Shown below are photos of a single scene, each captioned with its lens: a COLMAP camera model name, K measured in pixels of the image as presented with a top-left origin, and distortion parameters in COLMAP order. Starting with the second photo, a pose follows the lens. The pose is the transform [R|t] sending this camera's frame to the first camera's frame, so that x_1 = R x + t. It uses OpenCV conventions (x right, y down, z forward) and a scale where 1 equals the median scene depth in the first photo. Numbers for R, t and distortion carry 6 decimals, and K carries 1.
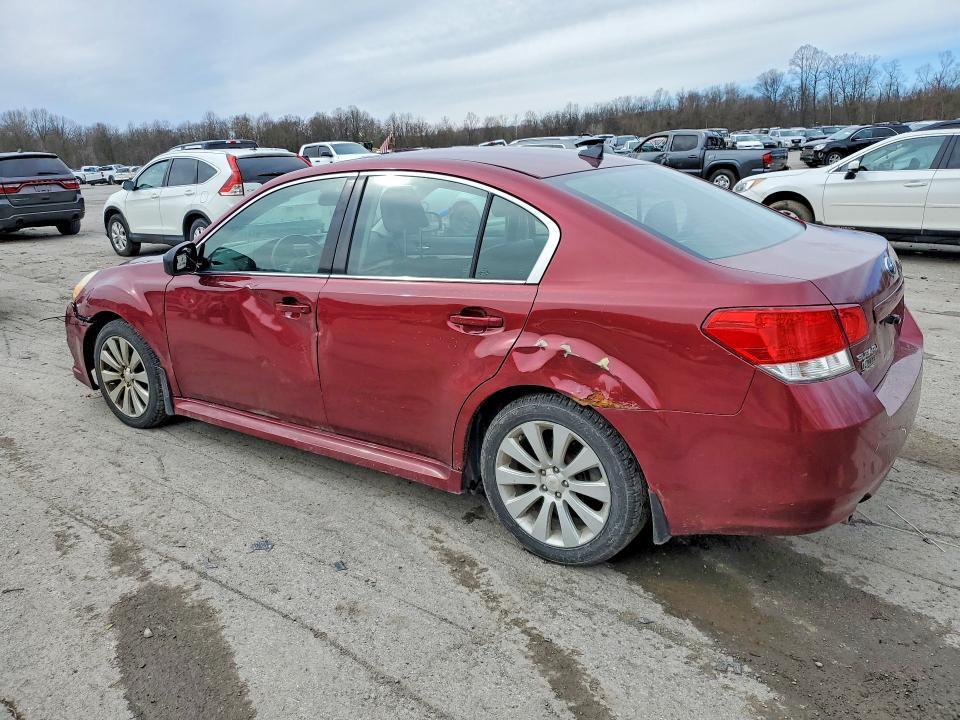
lens RADIAL K [[777.8, 0, 477.9], [0, 777.8, 362.8], [0, 0, 1]] dist [-0.006364, 0.055589]
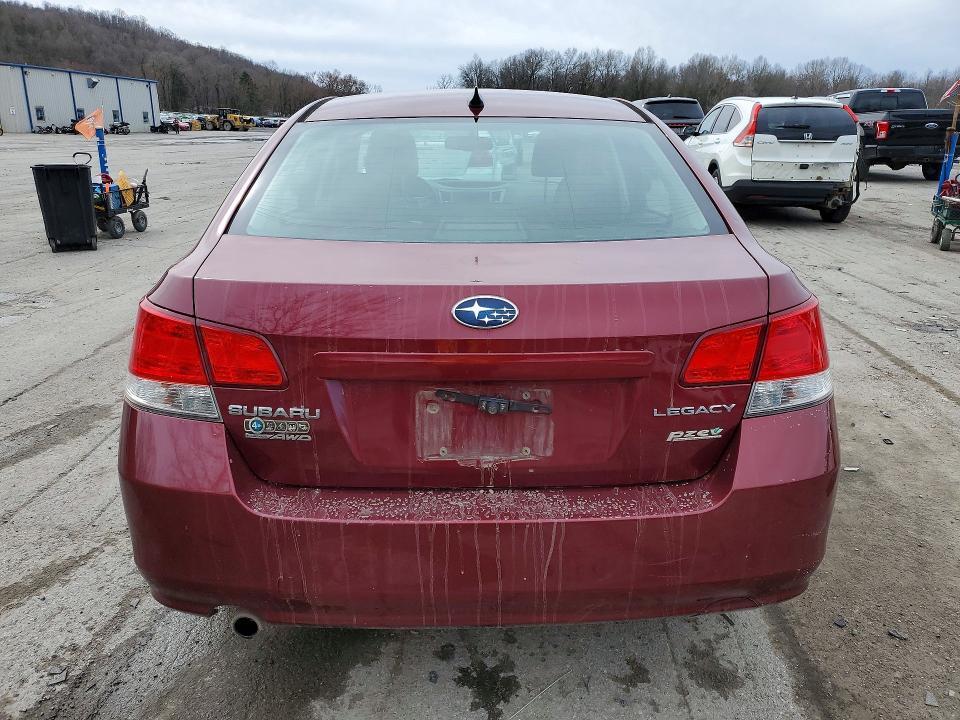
lens RADIAL K [[777.8, 0, 477.9], [0, 777.8, 362.8], [0, 0, 1]] dist [-0.006364, 0.055589]
pose [[0.576782, 0.292442, -0.762758, 0.948327], [-0.247841, 0.952360, 0.177723, -0.182461], [0.778394, 0.086535, 0.621784, 0.632396]]
